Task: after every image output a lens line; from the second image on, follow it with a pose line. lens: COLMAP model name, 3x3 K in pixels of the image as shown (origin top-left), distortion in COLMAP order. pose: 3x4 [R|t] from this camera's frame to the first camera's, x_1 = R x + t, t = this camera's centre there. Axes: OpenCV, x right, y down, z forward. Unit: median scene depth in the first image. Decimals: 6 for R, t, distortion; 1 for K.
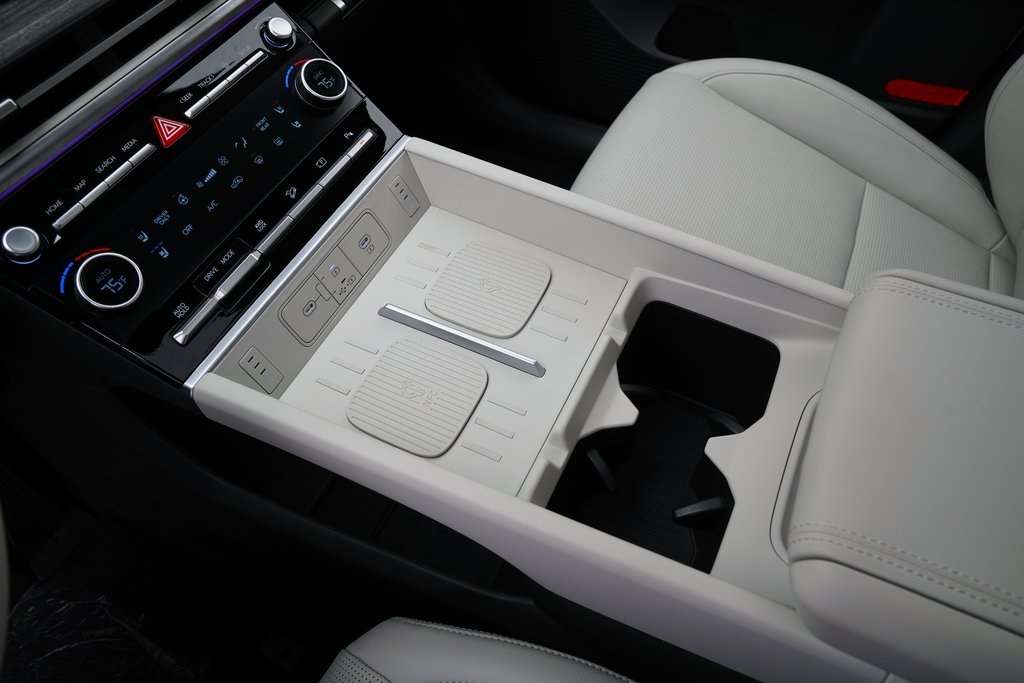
lens RADIAL K [[691.8, 0, 513.5], [0, 691.8, 341.2], [0, 0, 1]] dist [-0.033285, 0.001652]
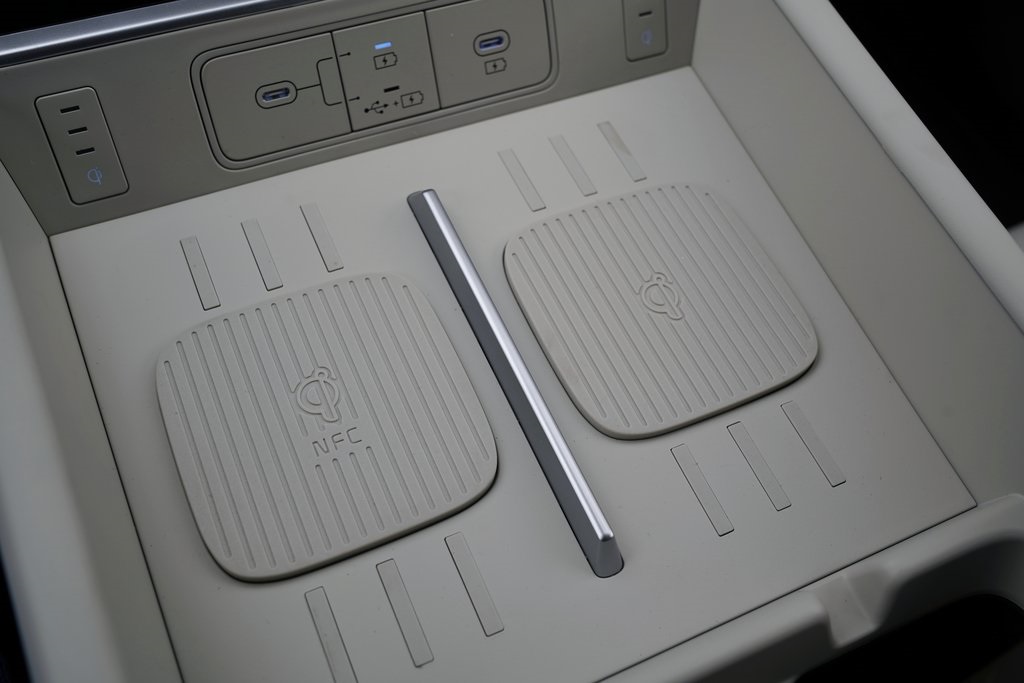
lens RADIAL K [[1012.3, 0, 511.1], [0, 1012.3, 339.7], [0, 0, 1]] dist [0.050432, 0.000000]
pose [[0.769590, 0.593037, -0.236722, 0.057681], [-0.579889, 0.804304, 0.129711, -0.094576], [0.267320, 0.037448, 0.962880, 0.451605]]
